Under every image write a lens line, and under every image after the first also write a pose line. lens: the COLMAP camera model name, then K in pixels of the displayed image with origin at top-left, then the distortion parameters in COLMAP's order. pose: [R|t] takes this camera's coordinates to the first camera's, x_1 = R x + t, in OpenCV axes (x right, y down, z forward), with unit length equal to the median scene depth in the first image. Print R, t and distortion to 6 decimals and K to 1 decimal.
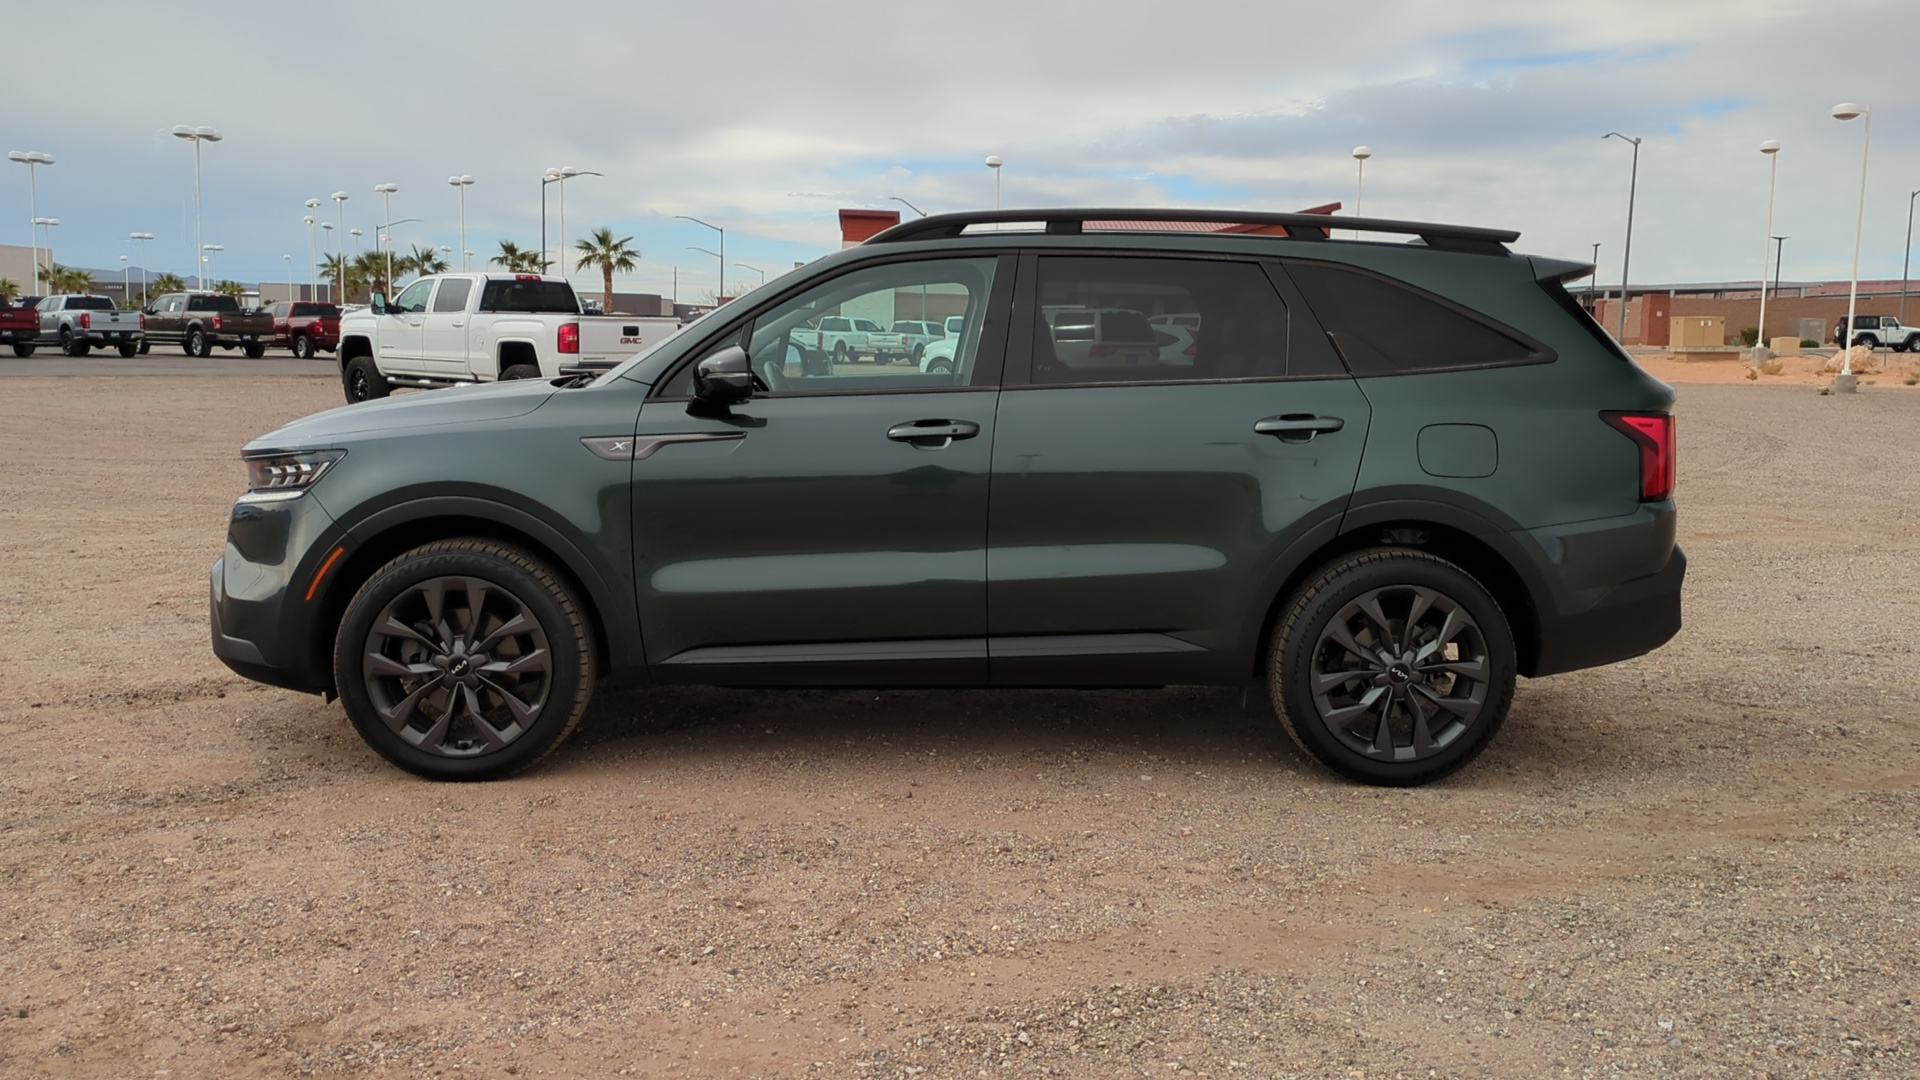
lens RADIAL K [[1656.9, 0, 968.6], [0, 1656.9, 539.4], [0, 0, 1]] dist [0.073310, -0.069061]
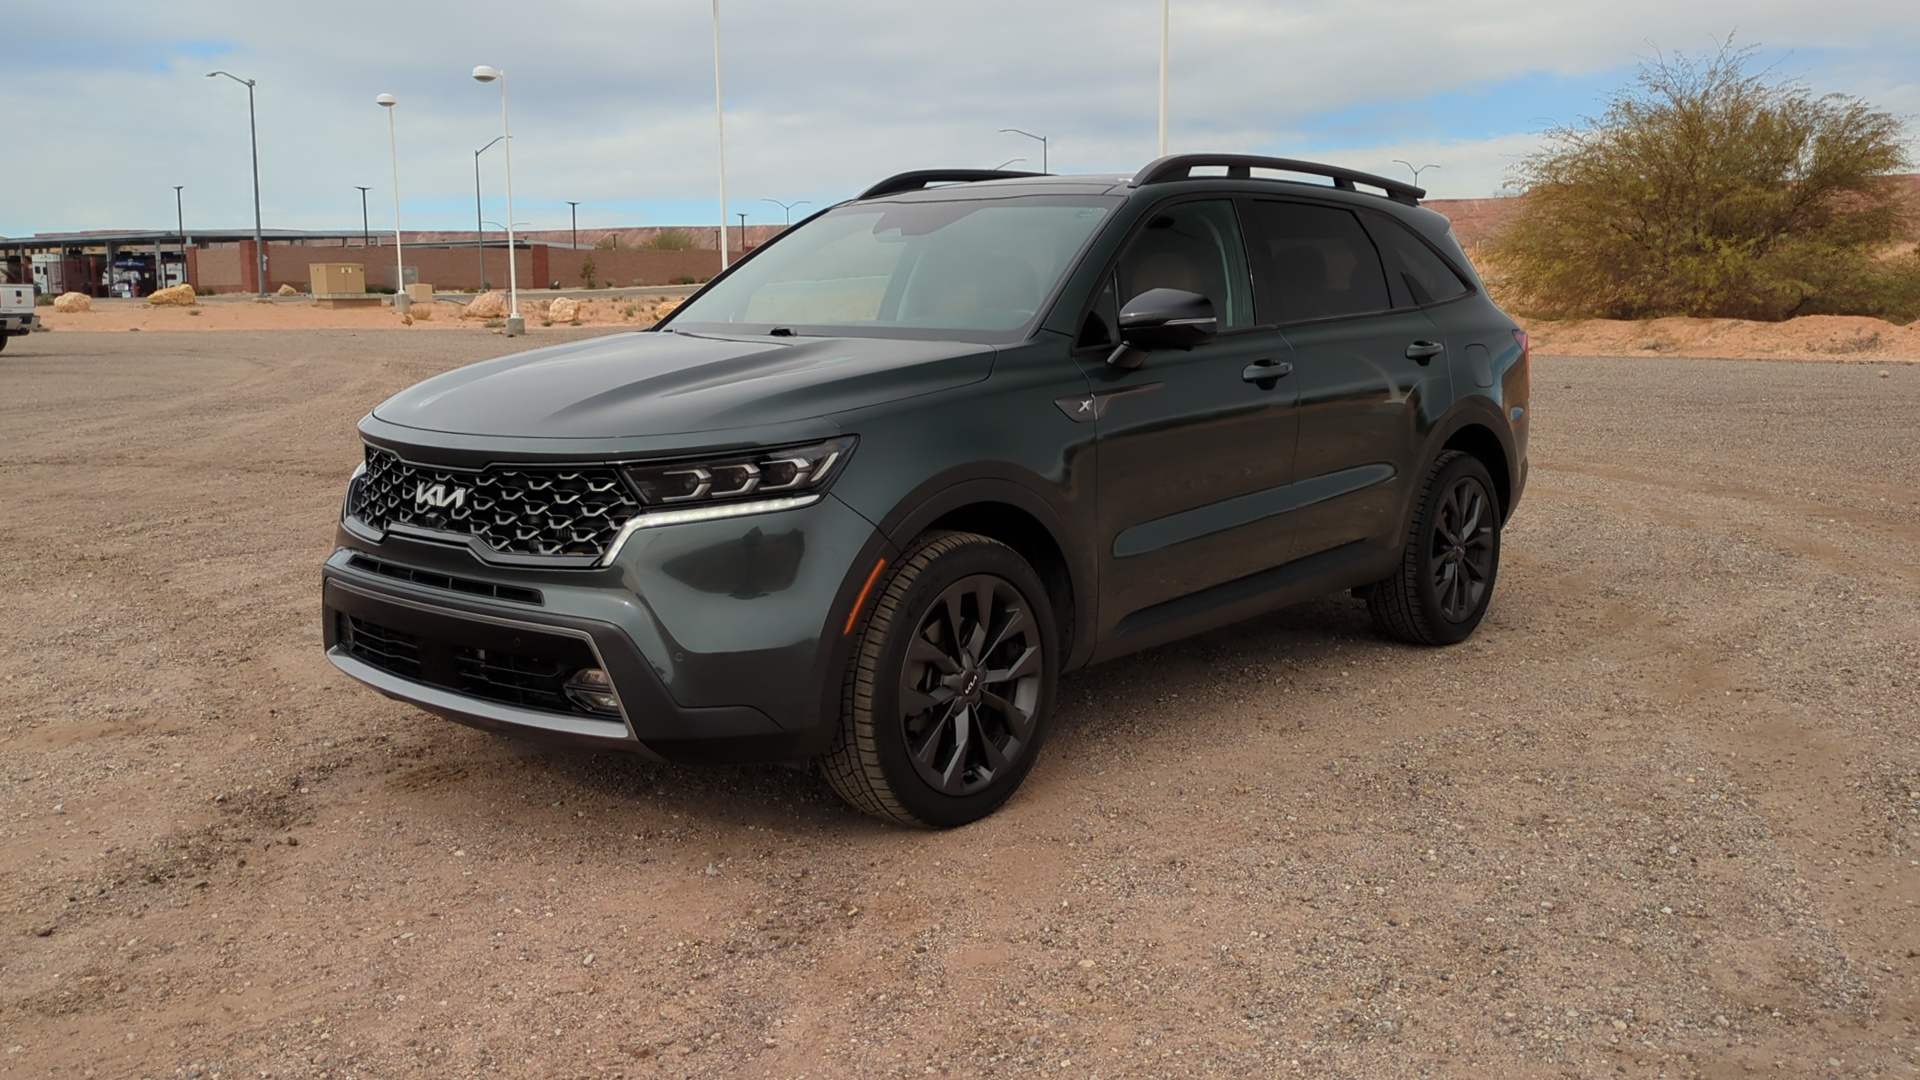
lens RADIAL K [[1656.9, 0, 967.7], [0, 1656.9, 544.2], [0, 0, 1]] dist [0.073310, -0.069061]
pose [[0.669784, -0.125600, 0.731857, -0.844143], [0.101055, 0.991839, 0.077734, -0.053646], [-0.735648, 0.021893, 0.677011, 0.413656]]
